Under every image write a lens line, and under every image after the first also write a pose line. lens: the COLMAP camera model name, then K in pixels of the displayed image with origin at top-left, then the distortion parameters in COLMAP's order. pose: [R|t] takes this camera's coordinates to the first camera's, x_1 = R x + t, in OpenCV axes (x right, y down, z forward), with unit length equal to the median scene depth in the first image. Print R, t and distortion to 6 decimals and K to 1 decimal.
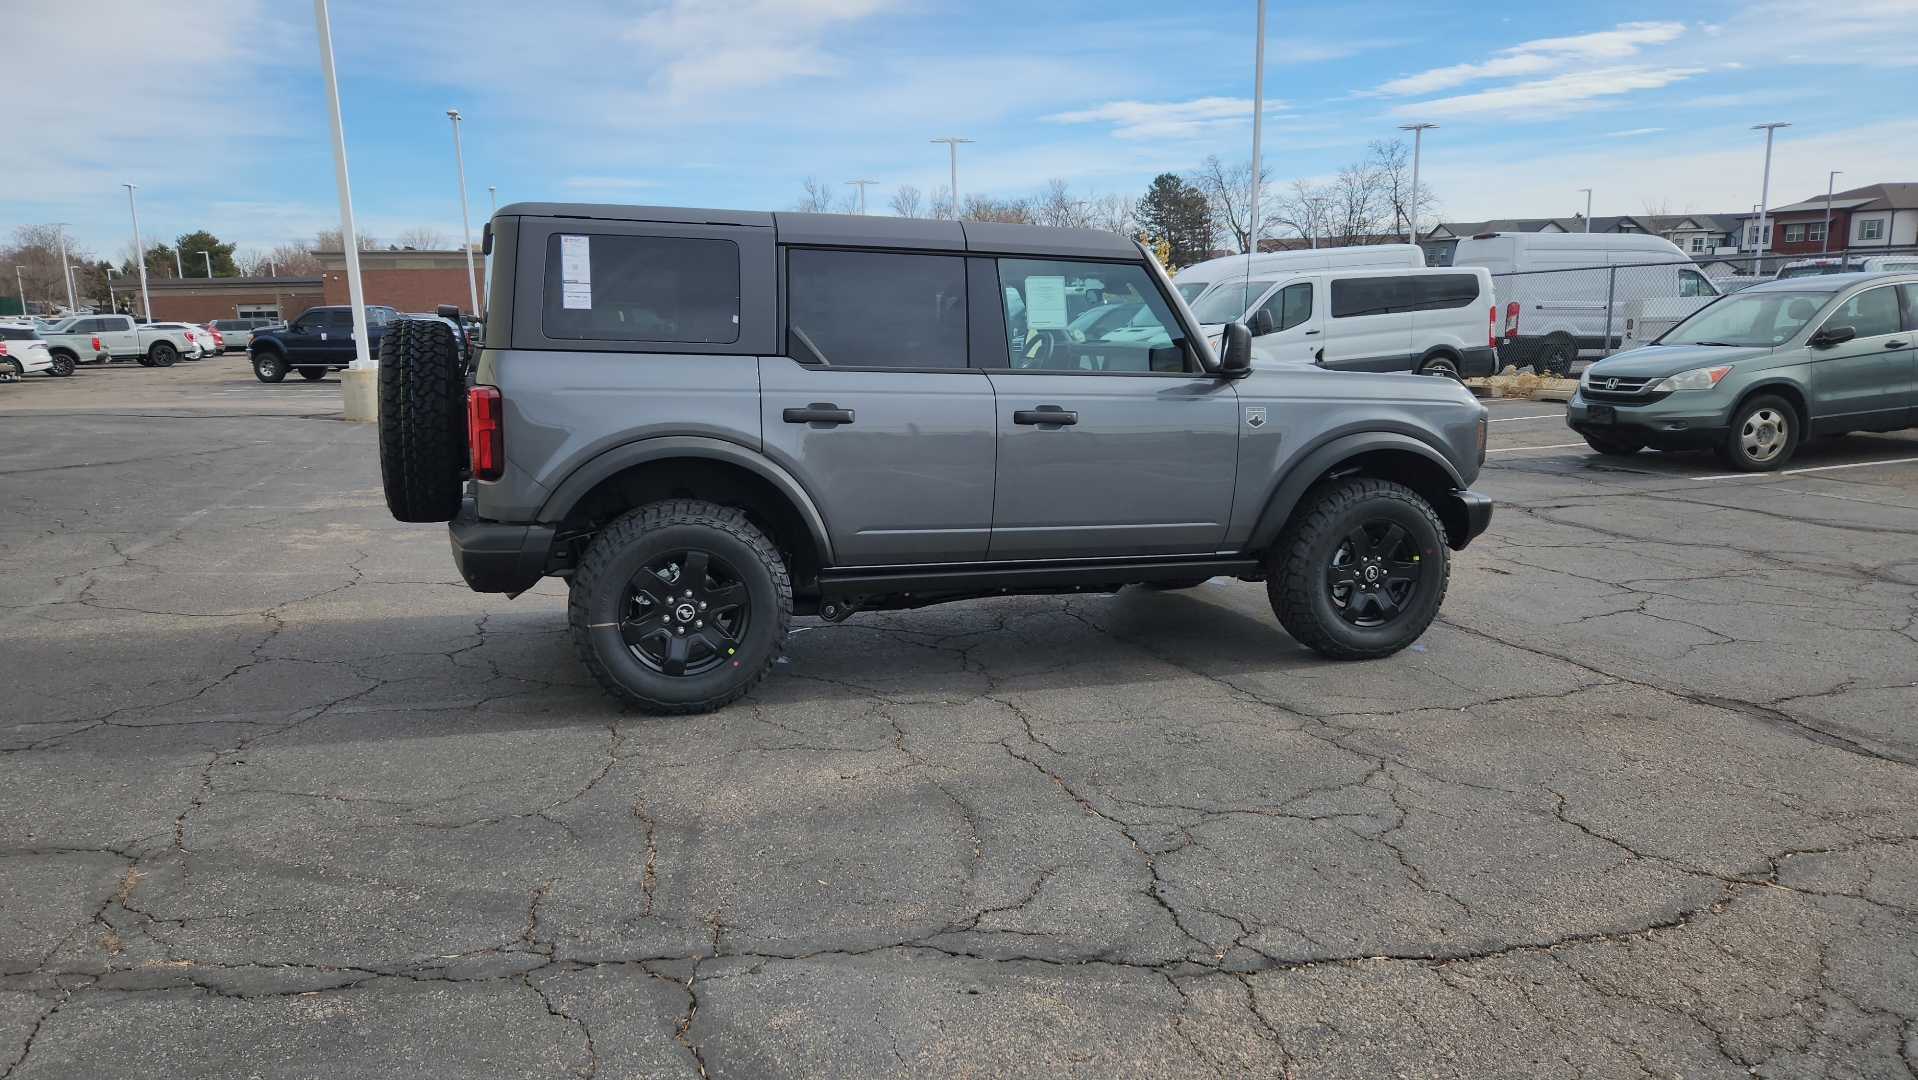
lens RADIAL K [[1276.5, 0, 925.5], [0, 1276.5, 535.1], [0, 0, 1]] dist [0.072109, -0.057395]
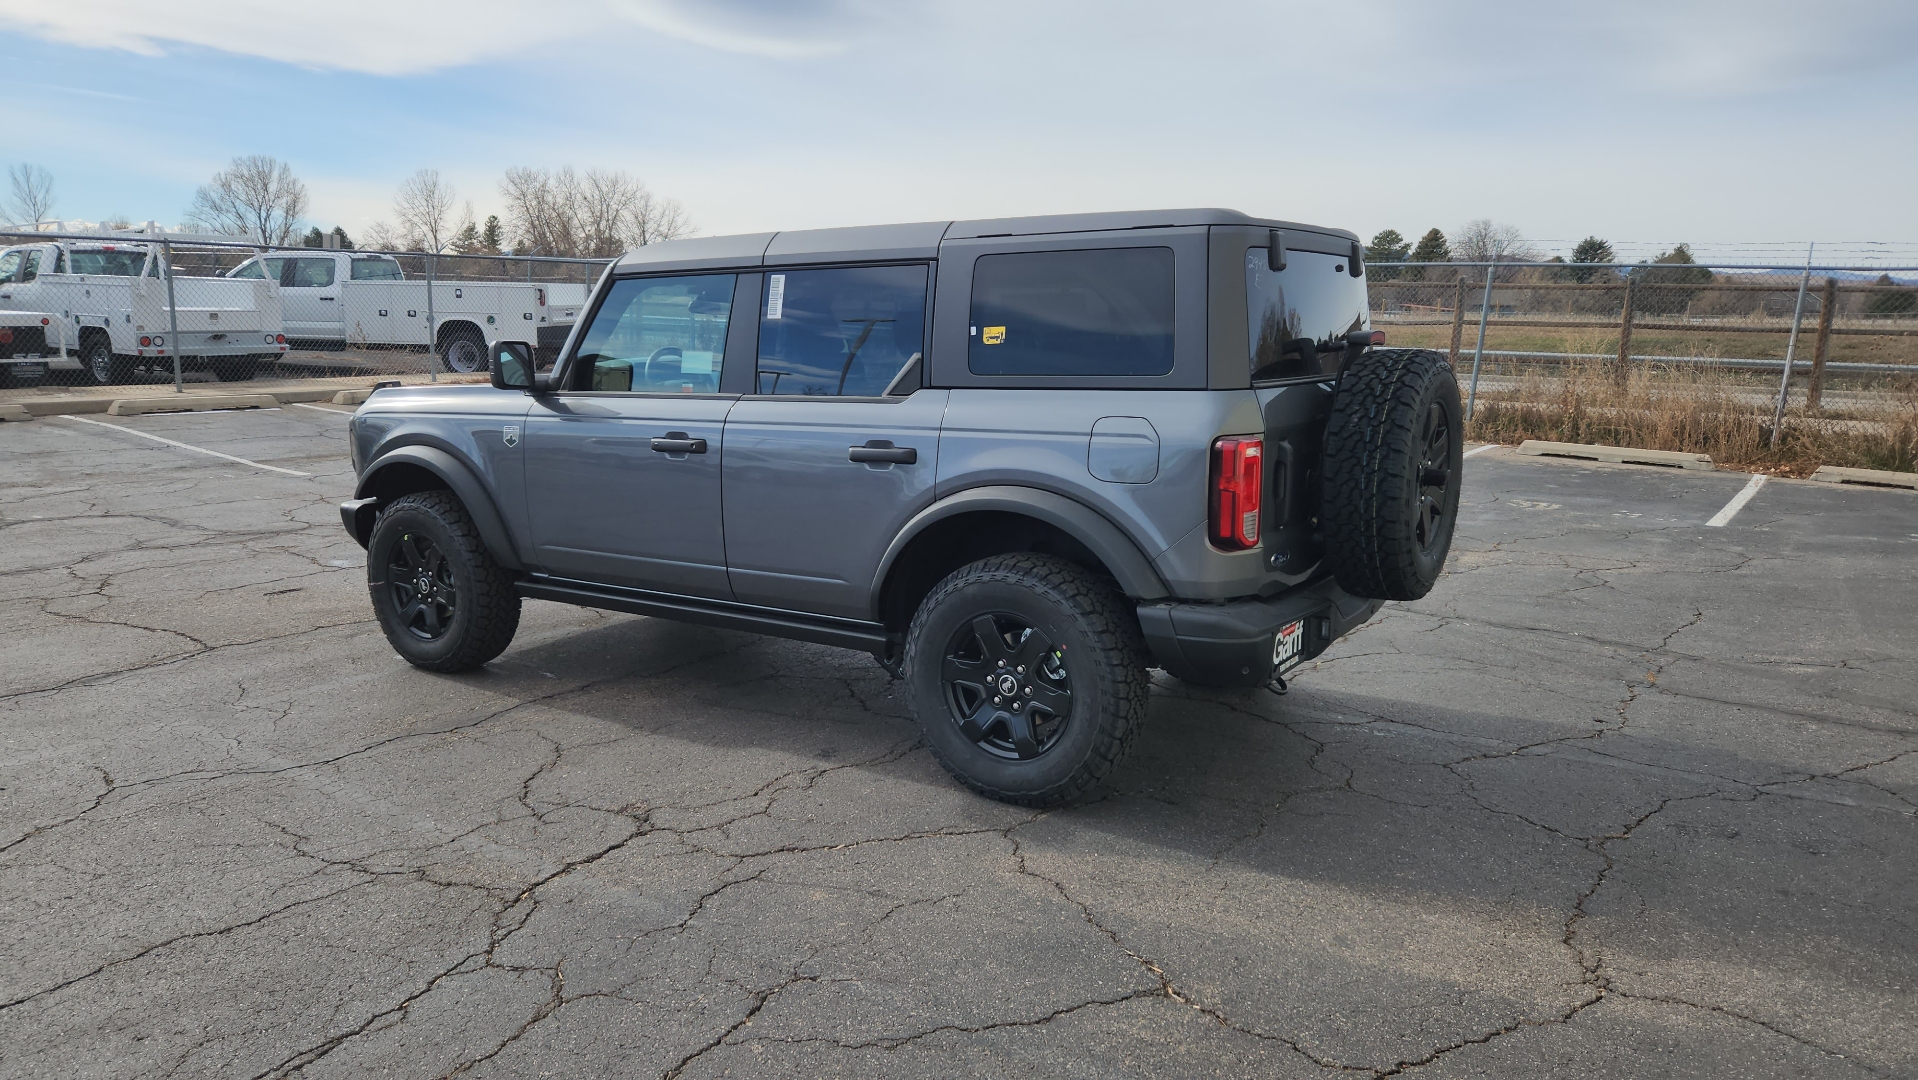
lens RADIAL K [[1277.9, 0, 928.6], [0, 1277.9, 547.8], [0, 0, 1]] dist [0.071396, -0.054934]
pose [[-0.619465, -0.144540, 0.771603, -0.916204], [0.118125, 0.954550, 0.273645, -0.328090], [-0.776086, 0.260659, -0.574237, 1.860381]]
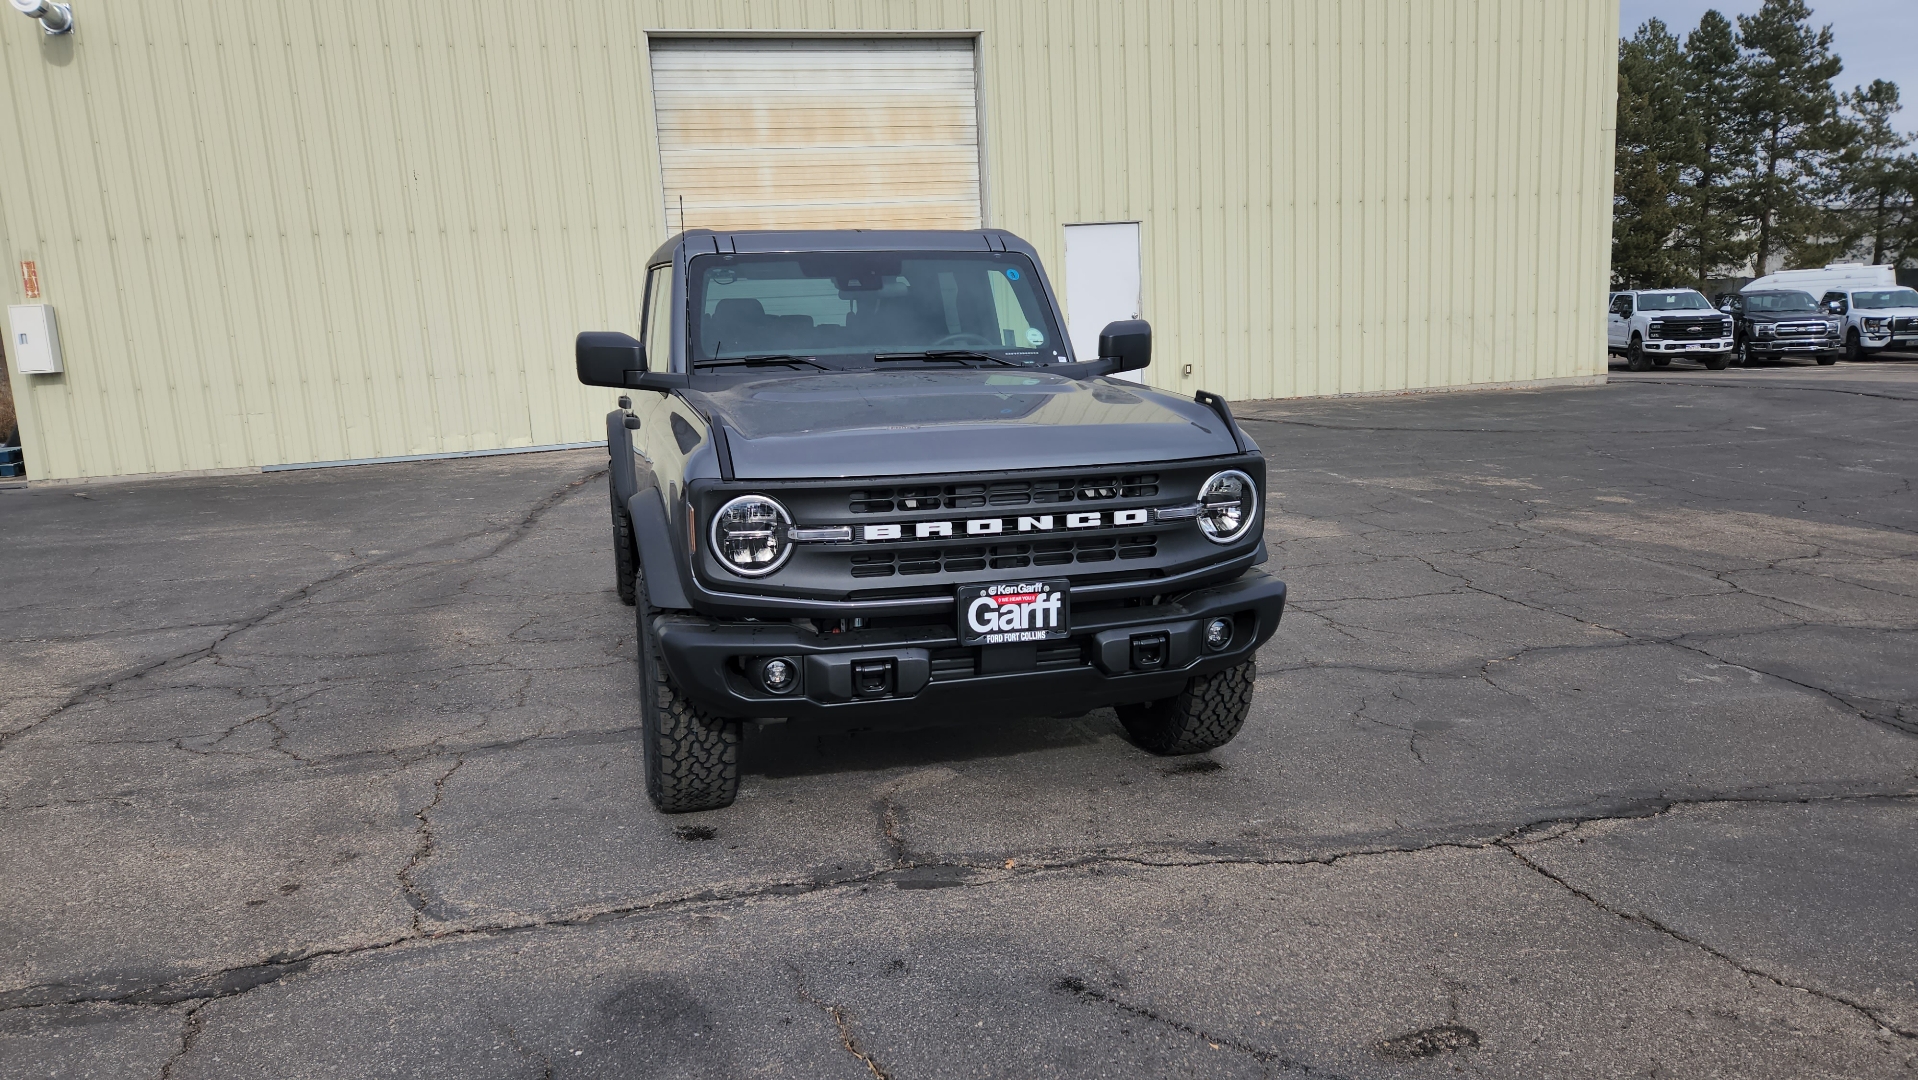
lens RADIAL K [[1277.9, 0, 919.2], [0, 1277.9, 560.7], [0, 0, 1]] dist [0.071396, -0.054934]
pose [[-0.052892, 0.187891, -0.980765, 1.214173], [-0.135646, 0.971684, 0.193467, -0.231050], [0.989345, 0.143270, -0.025907, 1.361580]]
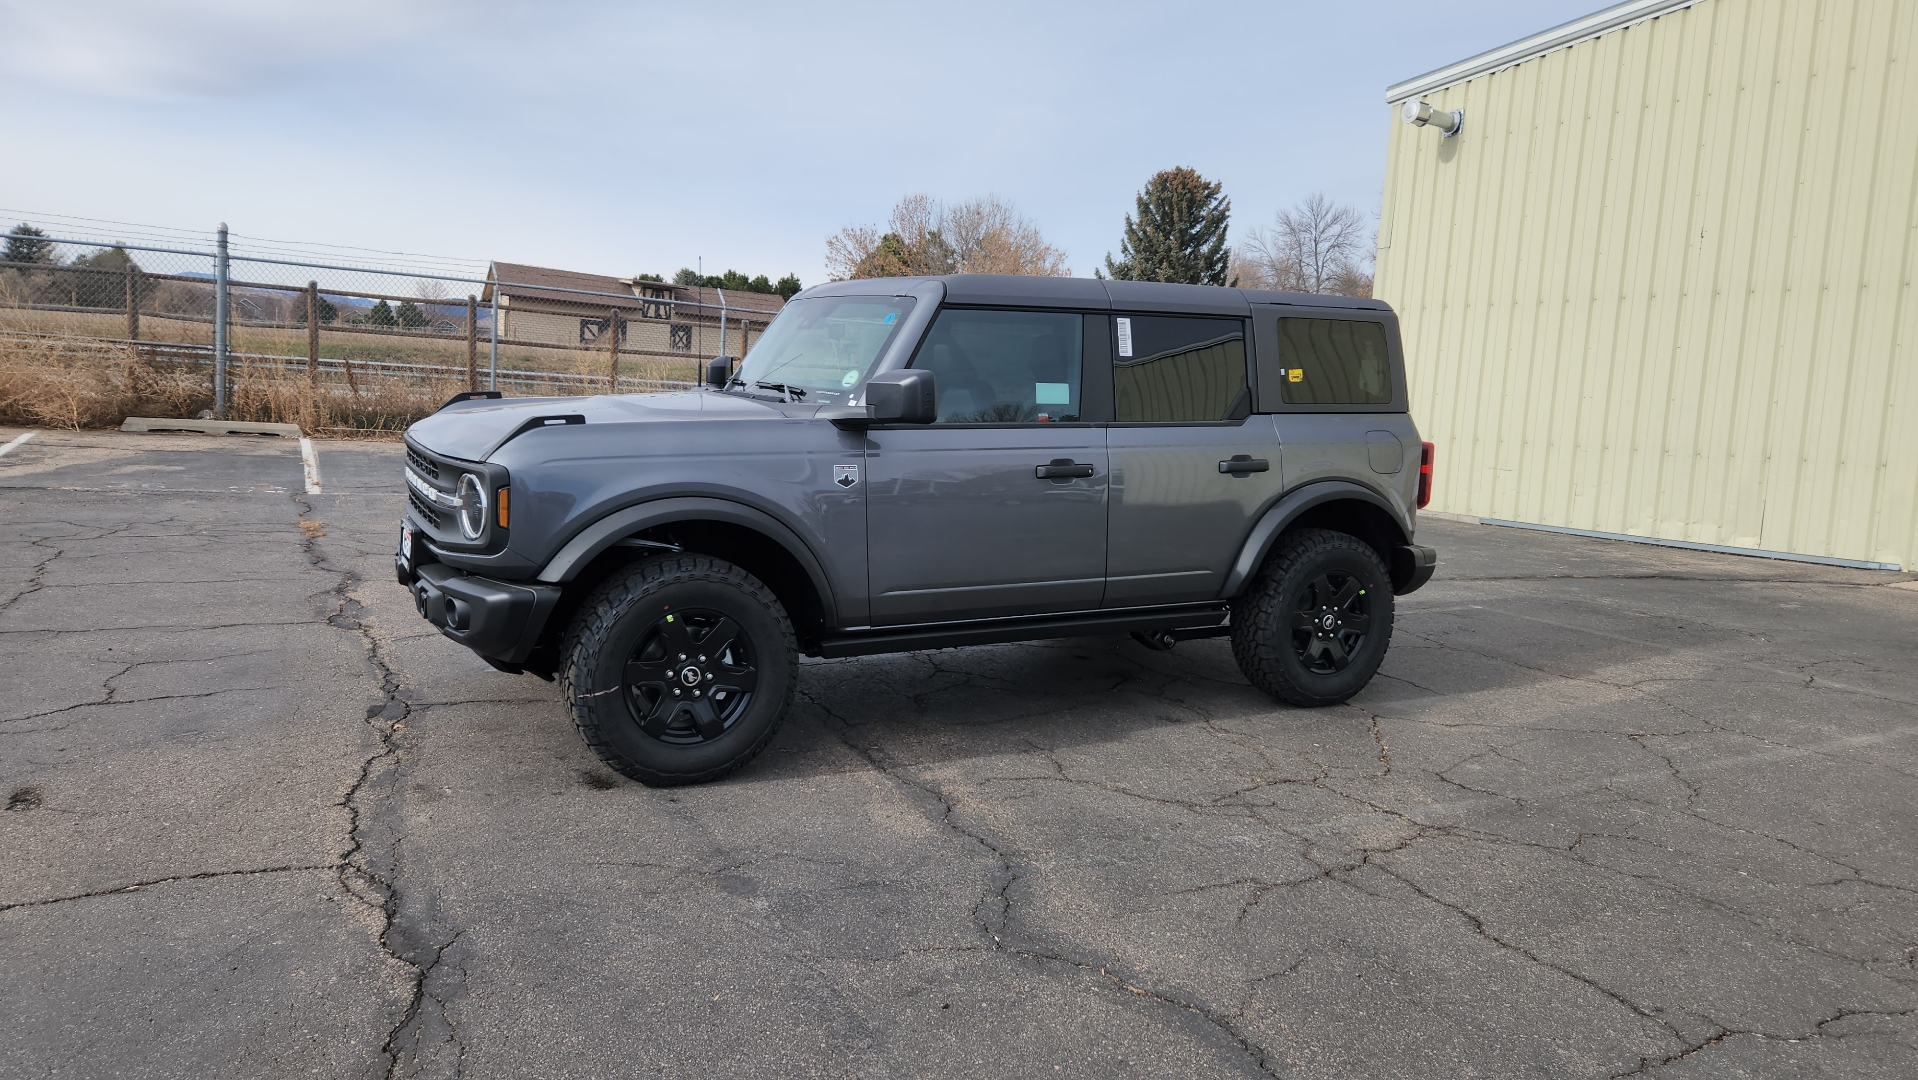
lens RADIAL K [[1276.5, 0, 908.9], [0, 1276.5, 526.6], [0, 0, 1]] dist [0.072109, -0.057395]
pose [[-0.984383, -0.029363, -0.173576, 0.296930], [-0.078403, 0.955932, 0.282927, -0.400466], [0.157619, 0.292117, -0.943305, 2.411559]]
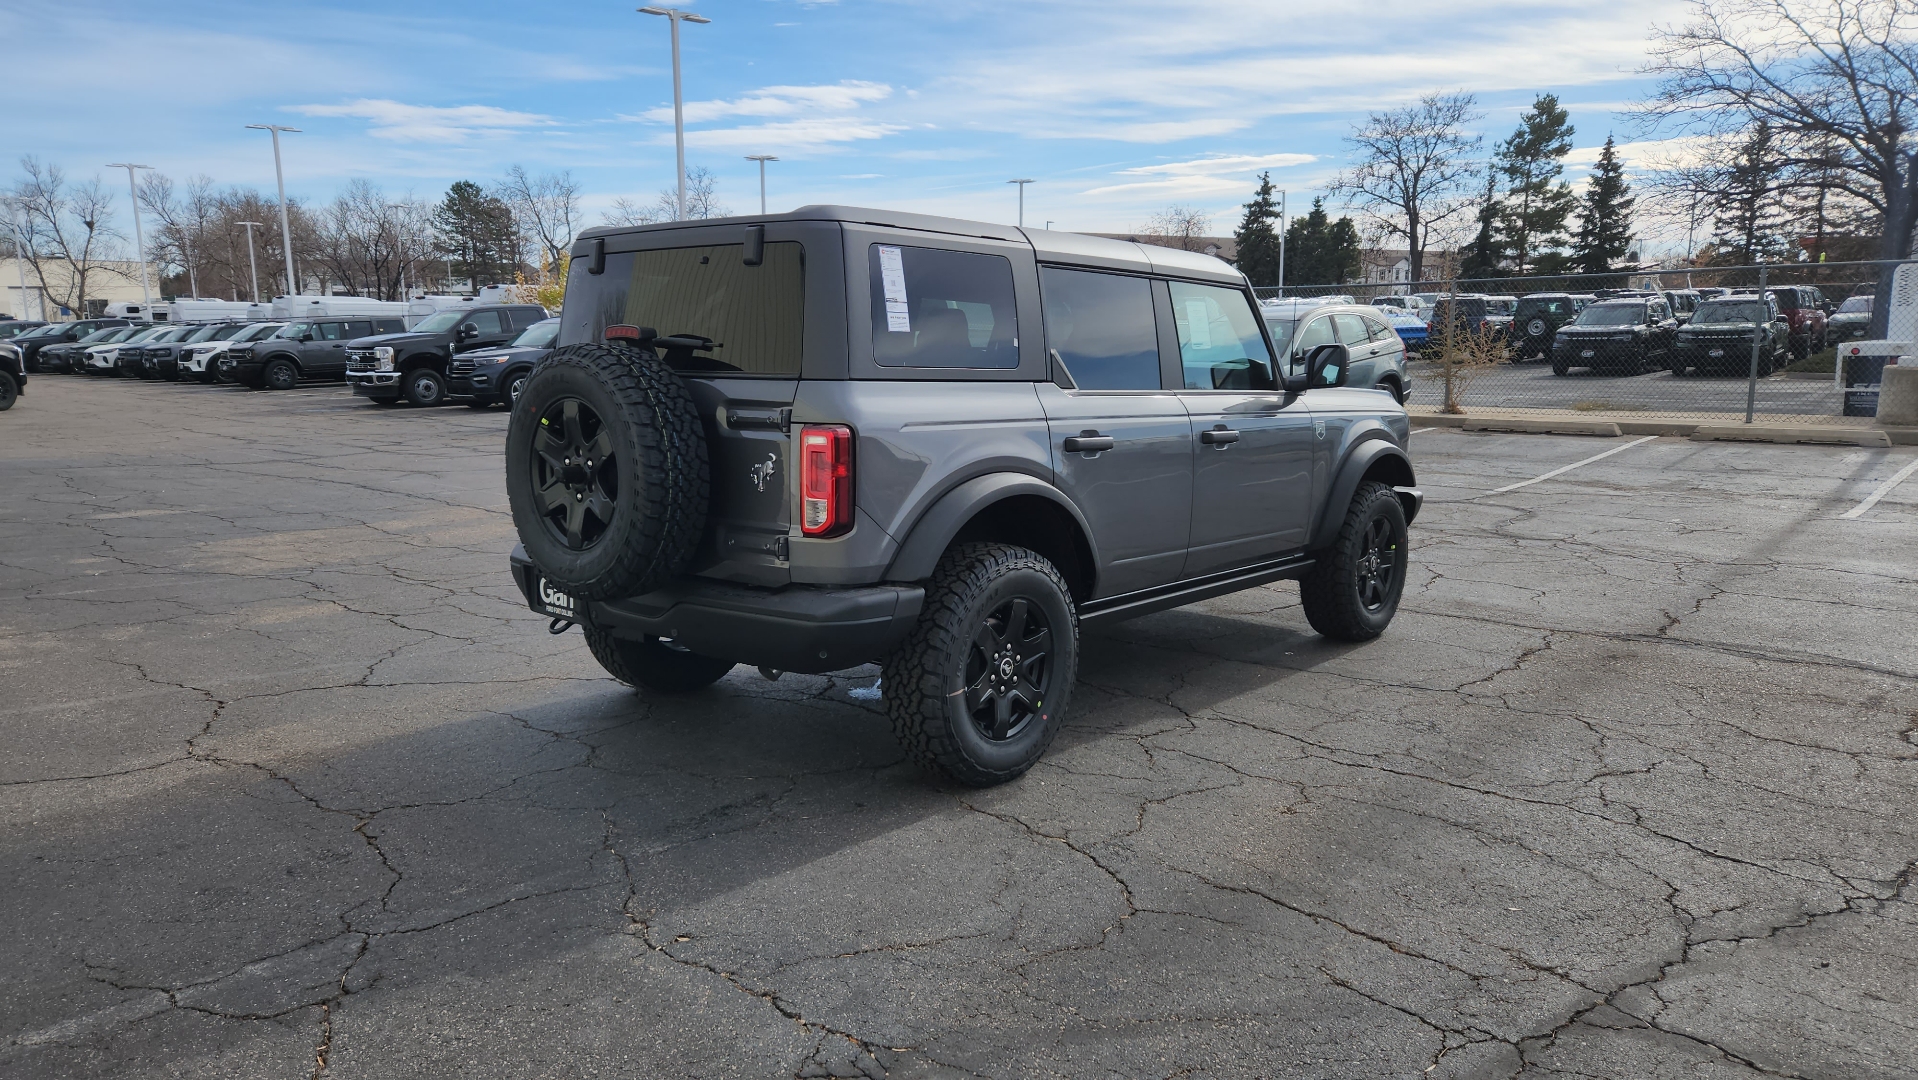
lens RADIAL K [[1276.5, 0, 927.7], [0, 1276.5, 533.4], [0, 0, 1]] dist [0.072109, -0.057395]
pose [[0.861229, -0.074467, 0.502731, -0.672122], [0.080920, 0.996680, 0.009010, -0.045809], [-0.501733, 0.032921, 0.864396, 0.246417]]
